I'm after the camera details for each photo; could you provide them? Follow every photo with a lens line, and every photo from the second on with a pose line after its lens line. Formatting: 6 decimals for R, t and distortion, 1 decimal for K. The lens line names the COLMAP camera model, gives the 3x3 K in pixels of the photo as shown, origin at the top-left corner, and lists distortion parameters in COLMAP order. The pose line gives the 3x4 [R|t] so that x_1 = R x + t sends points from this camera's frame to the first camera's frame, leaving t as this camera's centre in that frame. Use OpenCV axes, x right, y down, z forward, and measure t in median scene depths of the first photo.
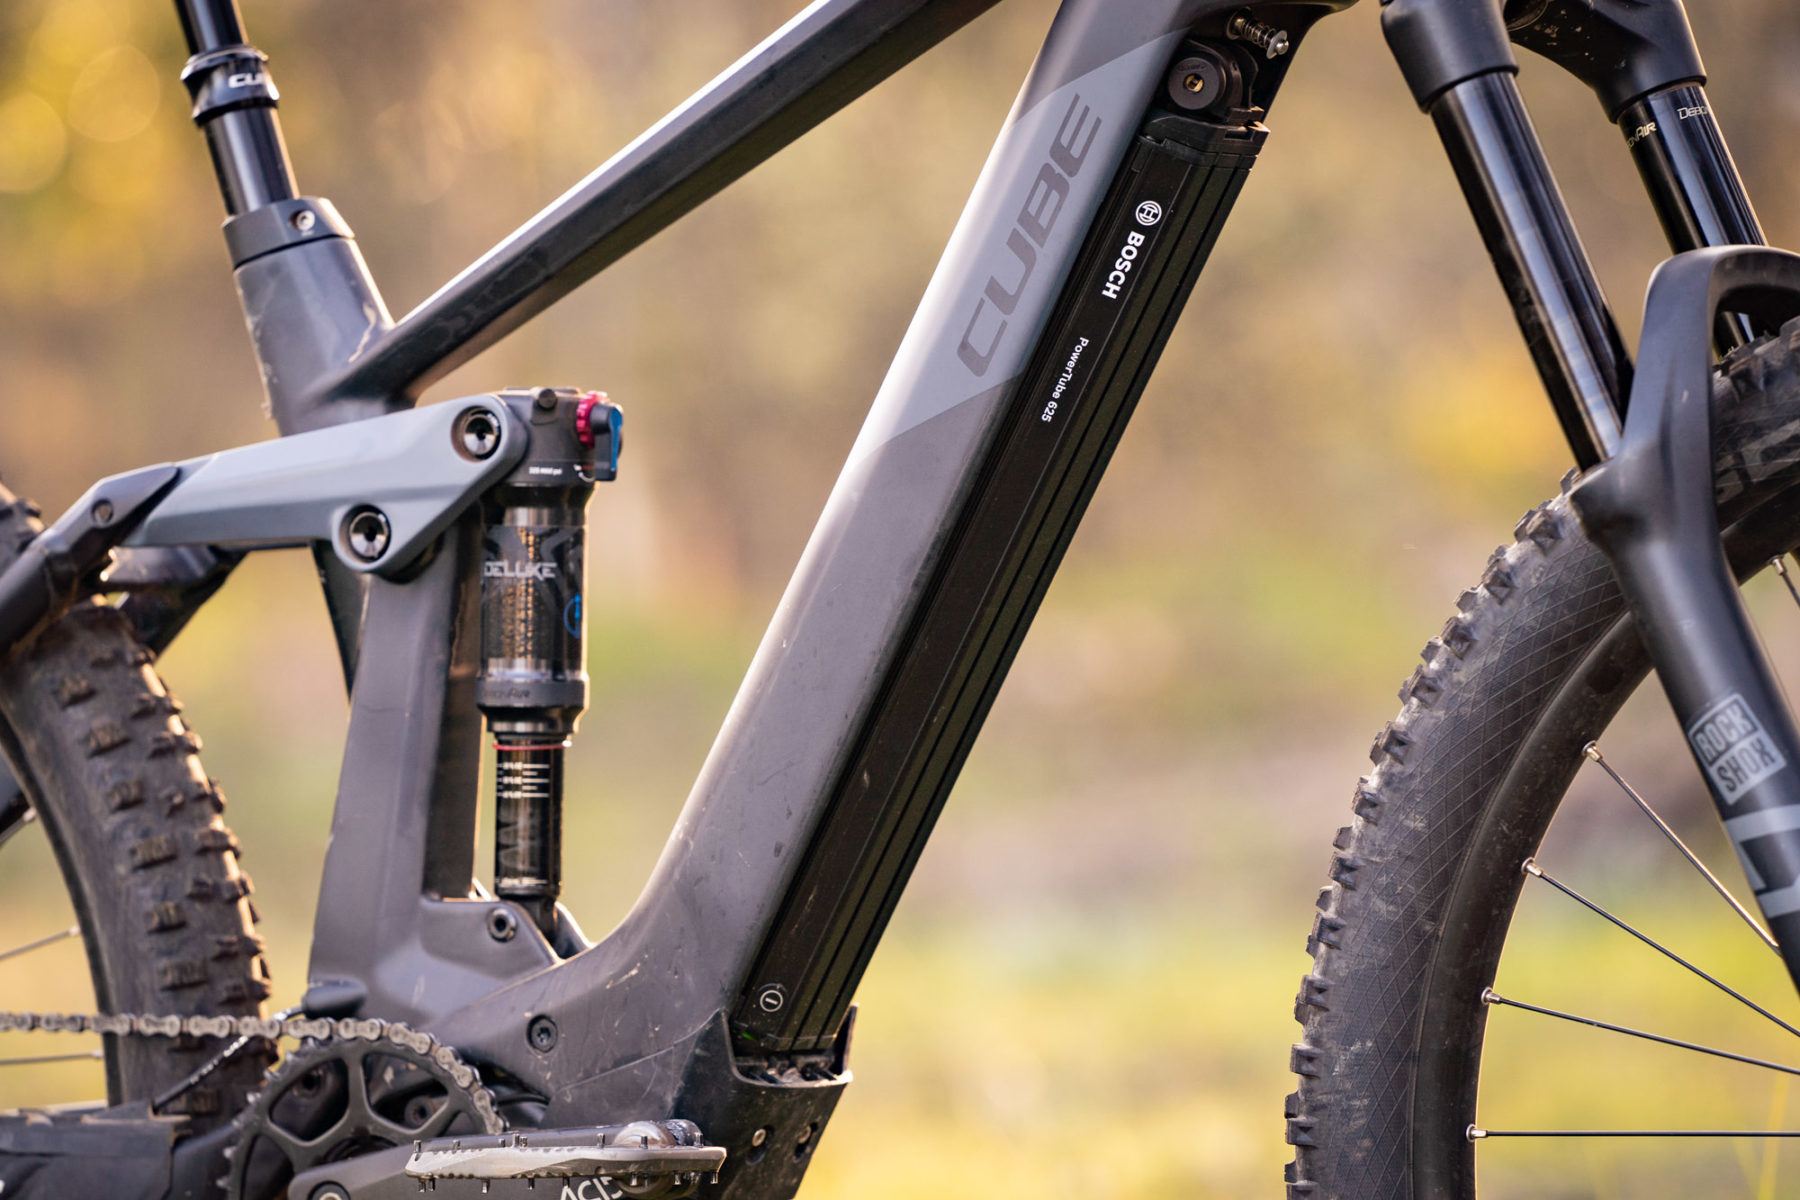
lens RADIAL K [[10631.4, 0, 900.0], [0, 10631.4, 600.0], [0, 0, 1]] dist [2.899181, 10.277435]
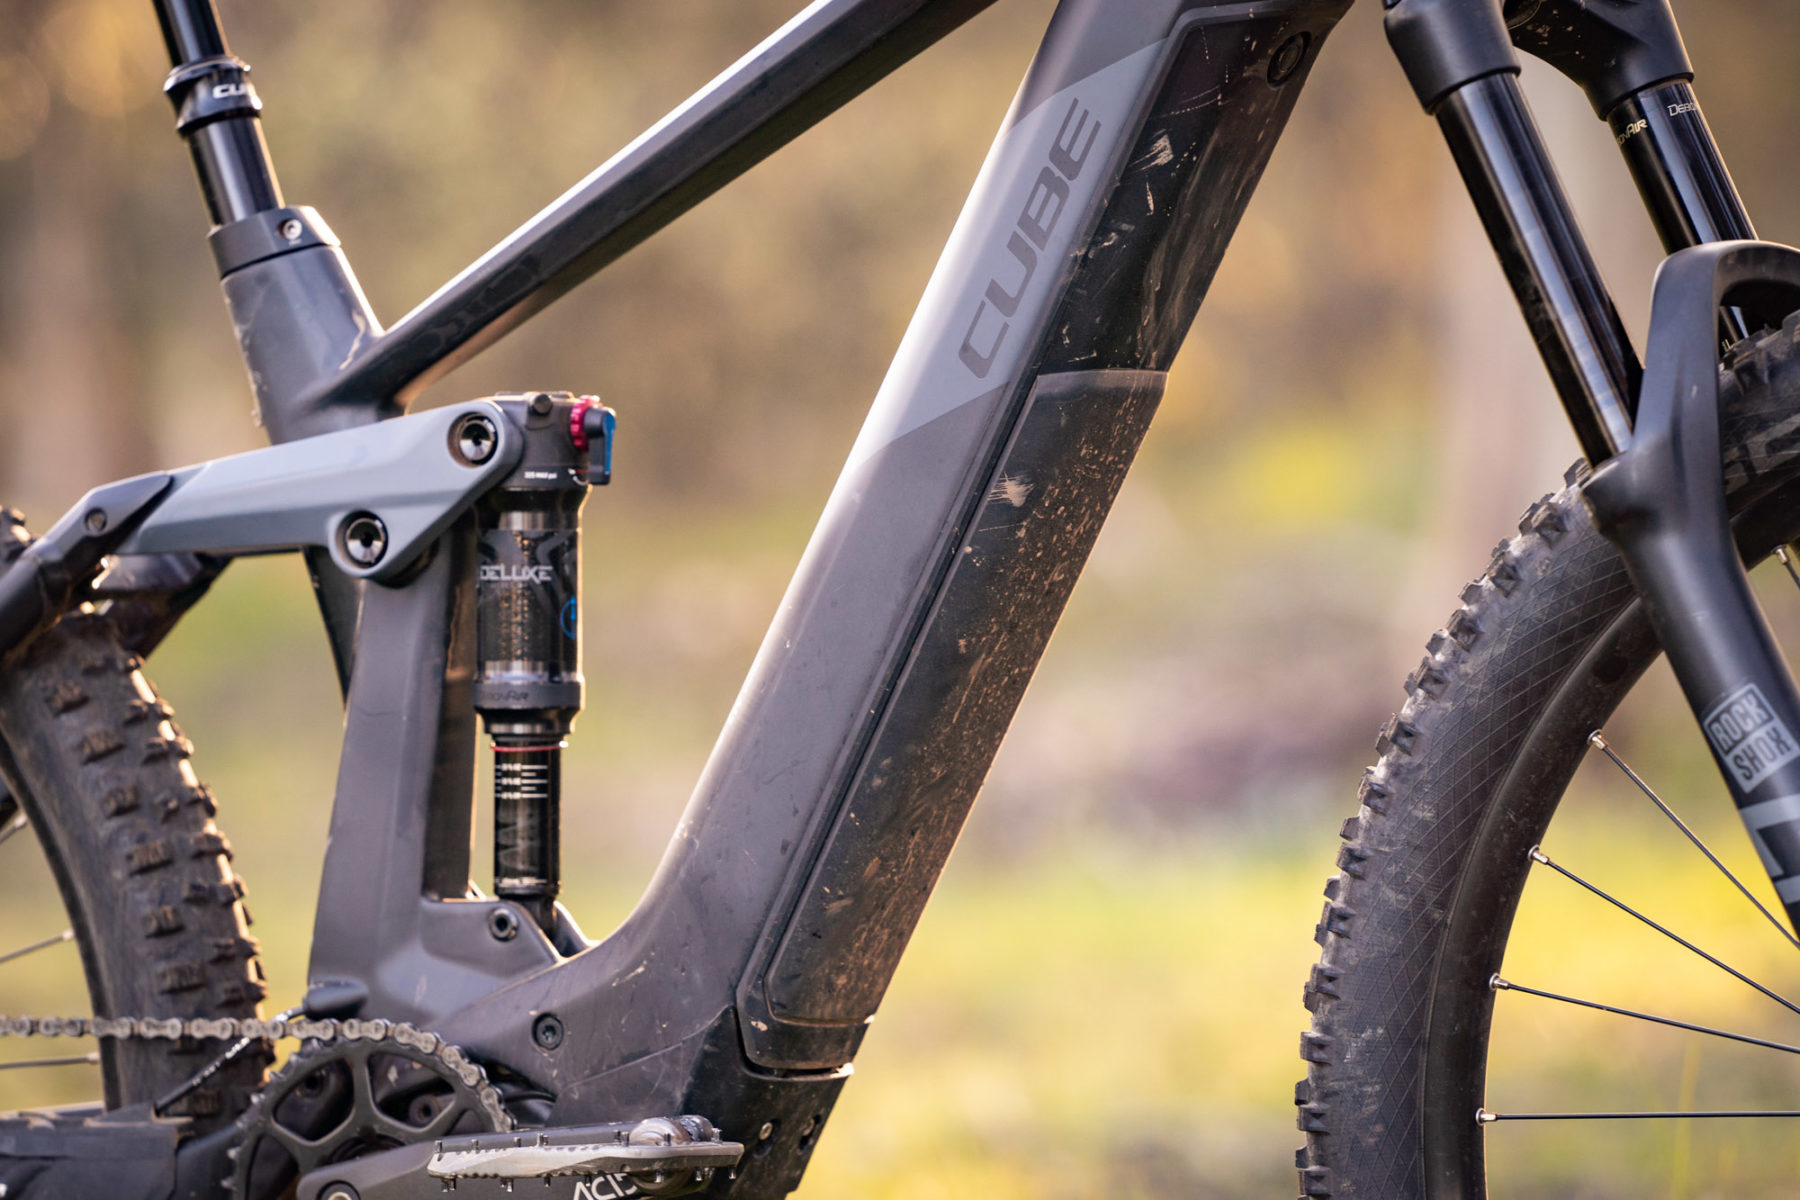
lens RADIAL K [[10631.4, 0, 900.0], [0, 10631.4, 600.0], [0, 0, 1]] dist [2.899181, 10.277435]
pose [[0.999190, -0.014794, 0.037434, -0.037311], [0.014555, 0.999872, 0.006657, -0.006519], [-0.037528, -0.006107, 0.999277, -0.012060]]
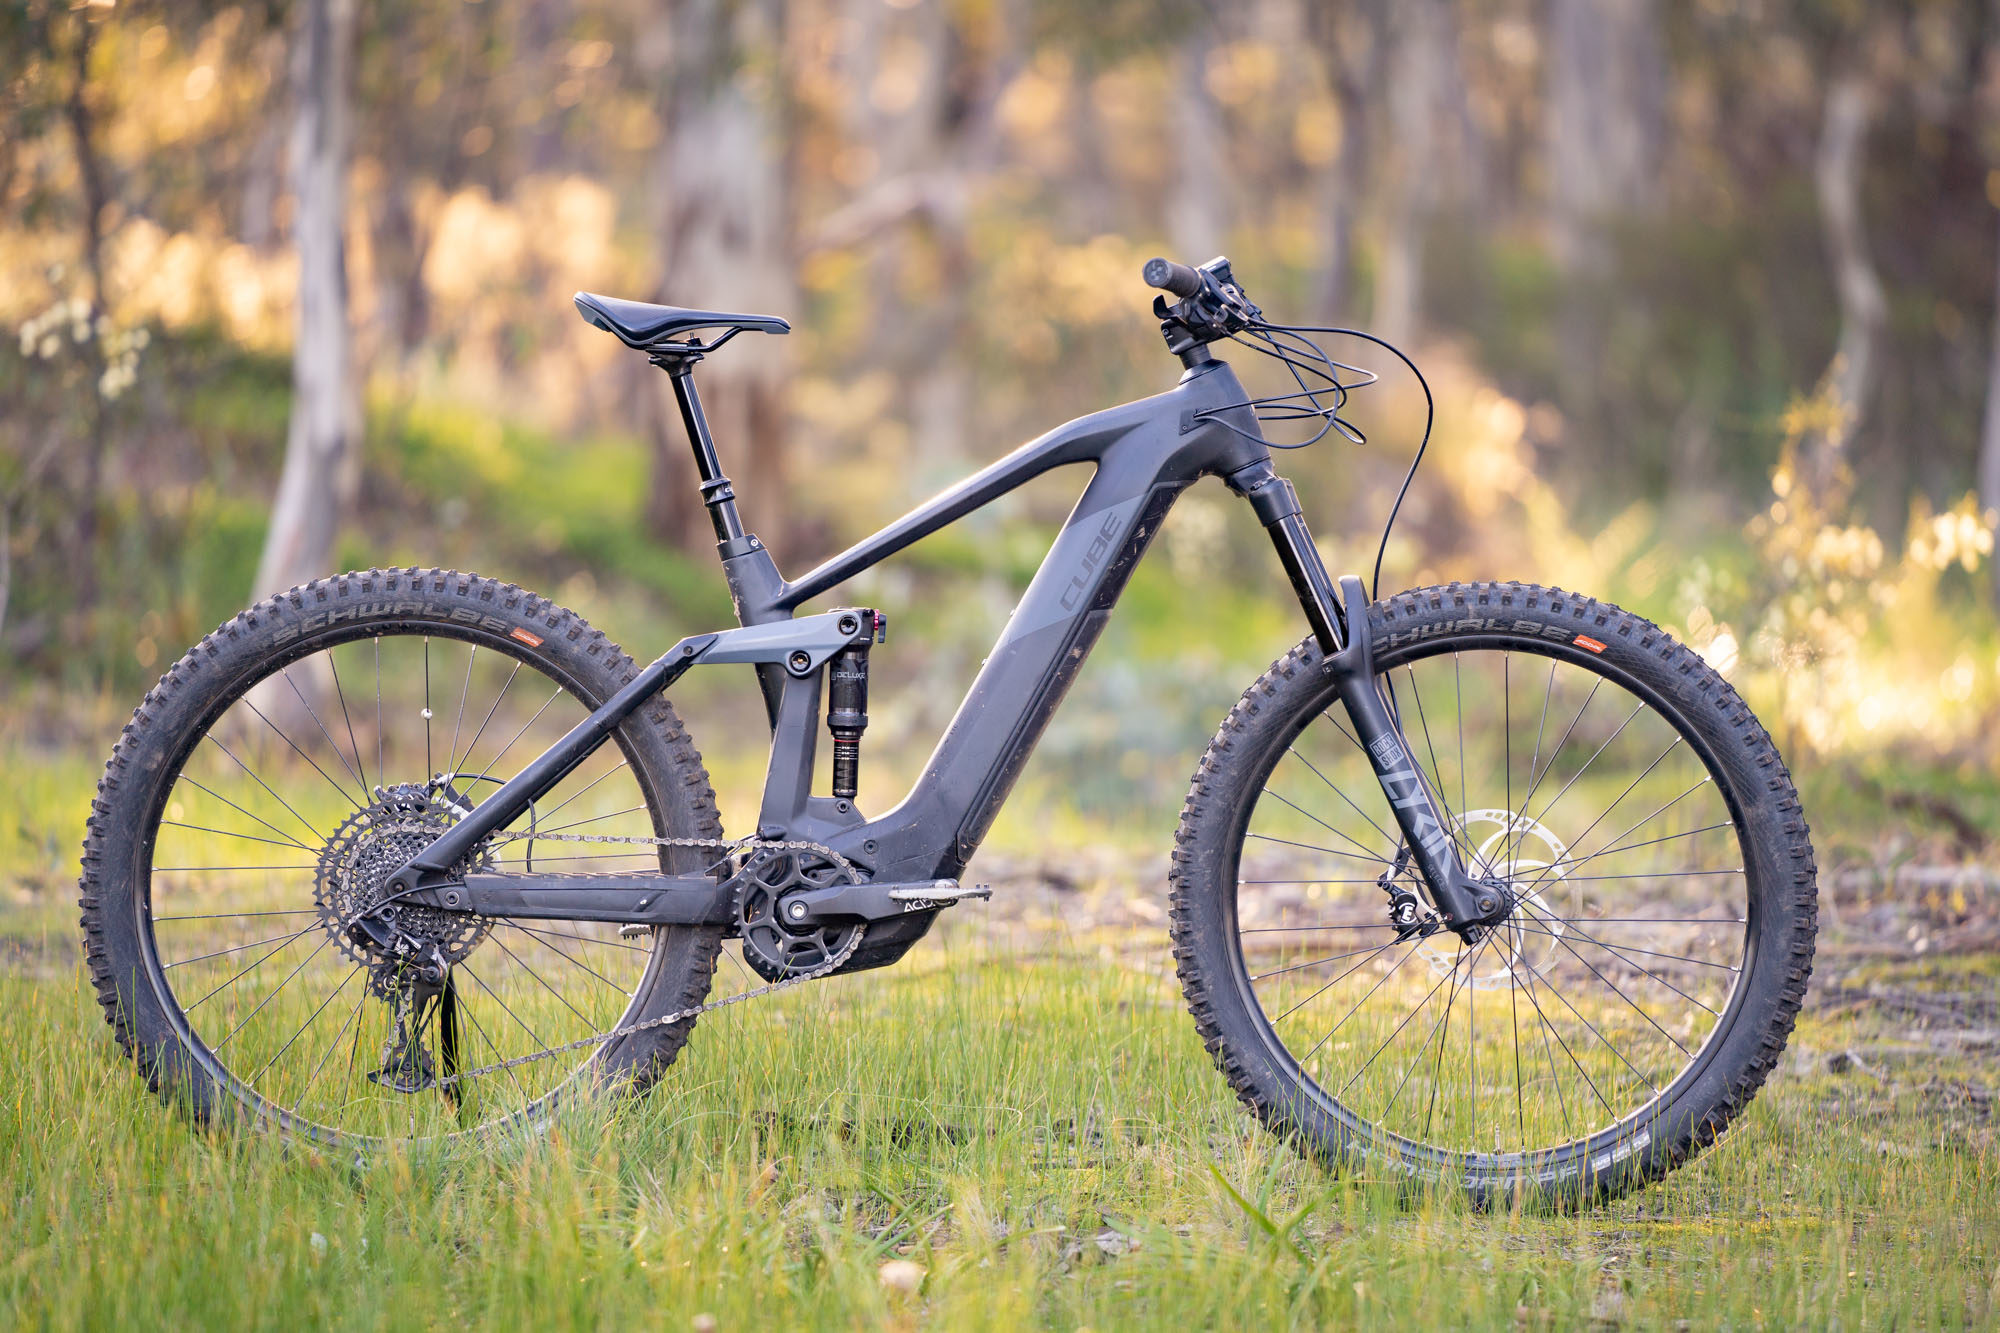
lens RADIAL K [[11812.6, 0, 1000.0], [0, 11812.6, 666.5], [0, 0, 1]] dist [2.899181, 10.277435]
pose [[0.880362, 0.003134, 0.474292, -1.420903], [-0.018748, 0.999427, 0.028196, -0.090087], [-0.473932, -0.033715, 0.879916, -1.644495]]
